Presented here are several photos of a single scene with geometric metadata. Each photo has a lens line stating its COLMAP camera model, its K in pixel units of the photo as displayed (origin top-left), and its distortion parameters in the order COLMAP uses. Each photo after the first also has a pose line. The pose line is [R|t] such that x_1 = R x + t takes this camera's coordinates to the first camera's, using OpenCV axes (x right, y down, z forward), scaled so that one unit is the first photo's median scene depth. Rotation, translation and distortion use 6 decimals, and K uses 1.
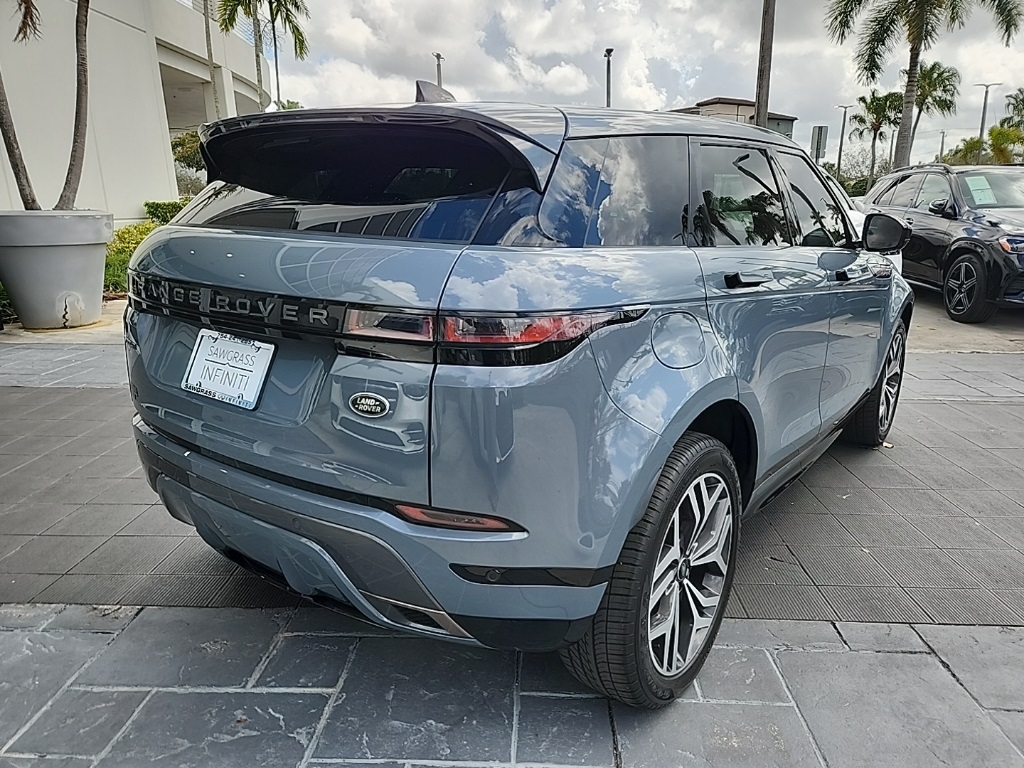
lens RADIAL K [[699.0, 0, 522.7], [0, 699.0, 385.1], [0, 0, 1]] dist [0.073094, -0.065145]
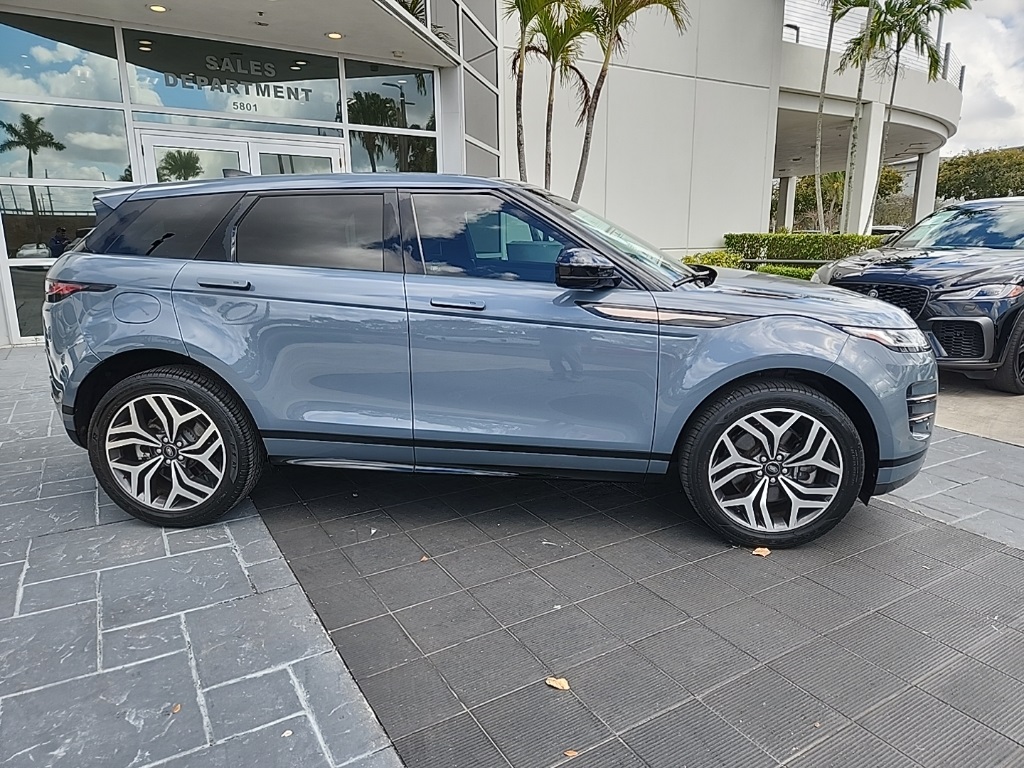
lens RADIAL K [[699.0, 0, 522.7], [0, 699.0, 385.1], [0, 0, 1]] dist [0.073094, -0.065145]
pose [[0.563547, 0.182919, -0.805578, 1.716693], [-0.216063, 0.973868, 0.069984, -0.158508], [0.797328, 0.134616, 0.588343, 0.566354]]
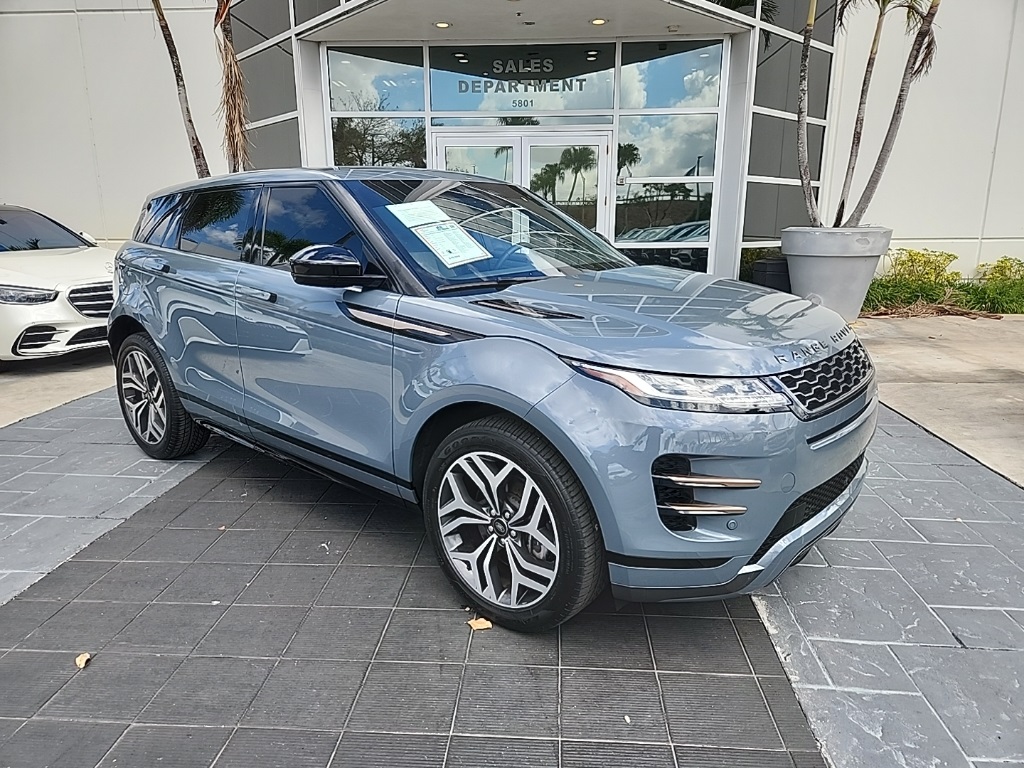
lens RADIAL K [[702.1, 0, 515.0], [0, 702.1, 388.0], [0, 0, 1]] dist [0.074295, -0.065693]
pose [[-0.038838, 0.243328, -0.969166, 1.923765], [-0.252927, 0.935920, 0.245117, -0.483464], [0.966706, 0.254648, 0.025195, 1.711280]]
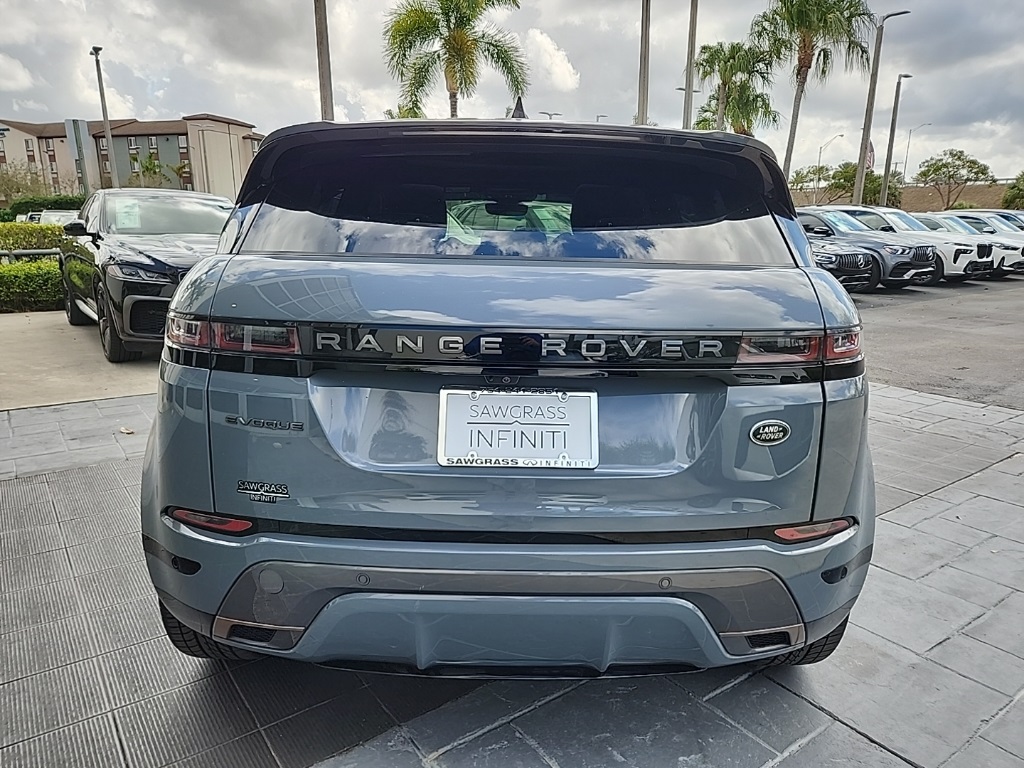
lens RADIAL K [[693.2, 0, 510.9], [0, 693.2, 371.4], [0, 0, 1]] dist [0.071144, -0.064510]
pose [[0.785404, -0.117732, 0.607684, -0.687066], [0.143263, 0.989663, 0.006575, -0.072516], [-0.602176, 0.081894, 0.794152, 0.276419]]
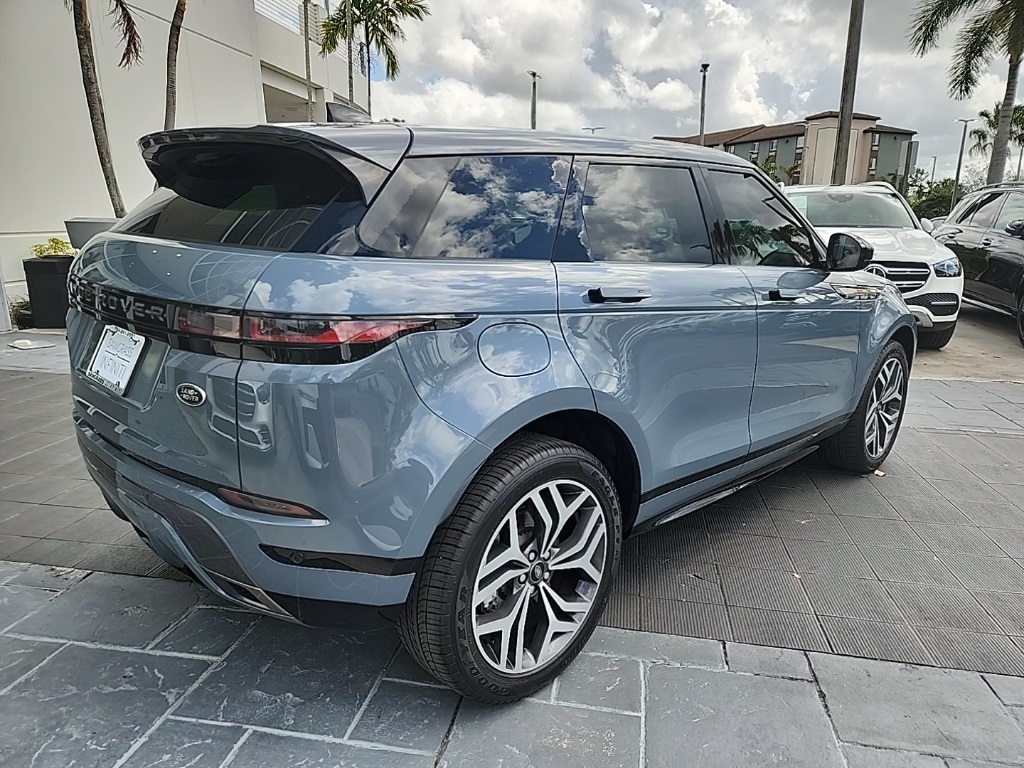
lens RADIAL K [[693.5, 0, 525.3], [0, 693.5, 387.5], [0, 0, 1]] dist [0.073784, -0.065307]
pose [[0.990264, 0.045714, -0.131478, 0.283438], [-0.047574, 0.998807, -0.011035, 0.002705], [0.130817, 0.017182, 0.991258, -0.017766]]
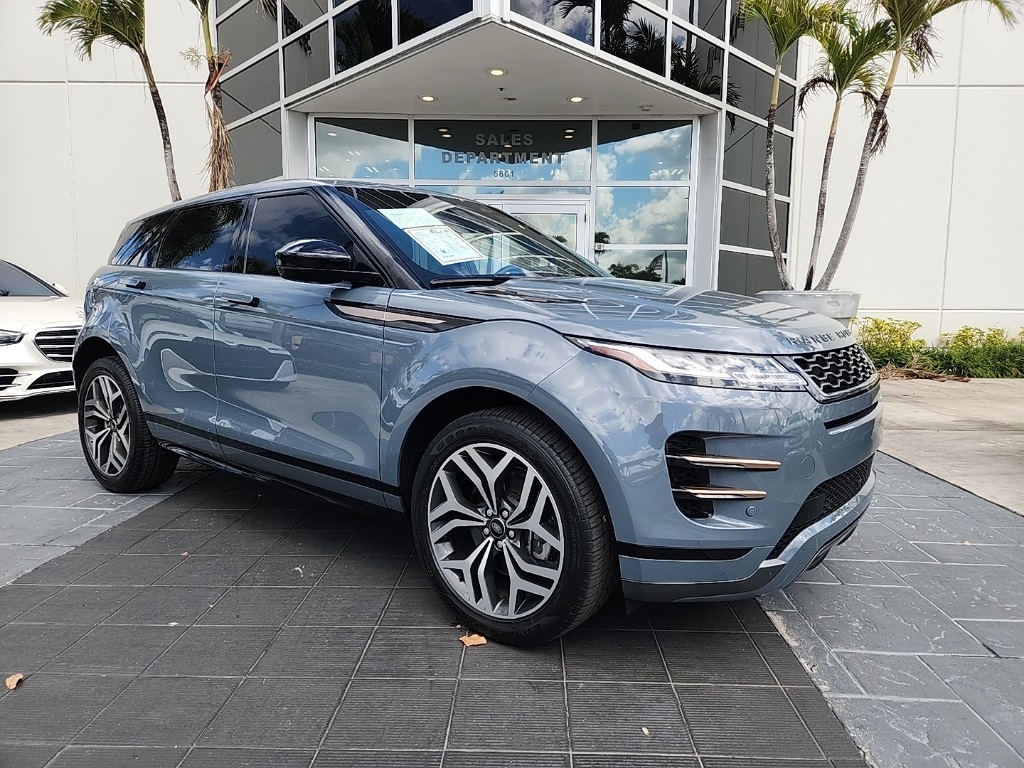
lens RADIAL K [[697.8, 0, 521.7], [0, 697.8, 381.6], [0, 0, 1]] dist [0.072622, -0.063629]
pose [[0.006587, 0.117106, -0.993098, 1.884375], [-0.266331, 0.957453, 0.111136, -0.328384], [0.963859, 0.263760, 0.037496, 1.712929]]
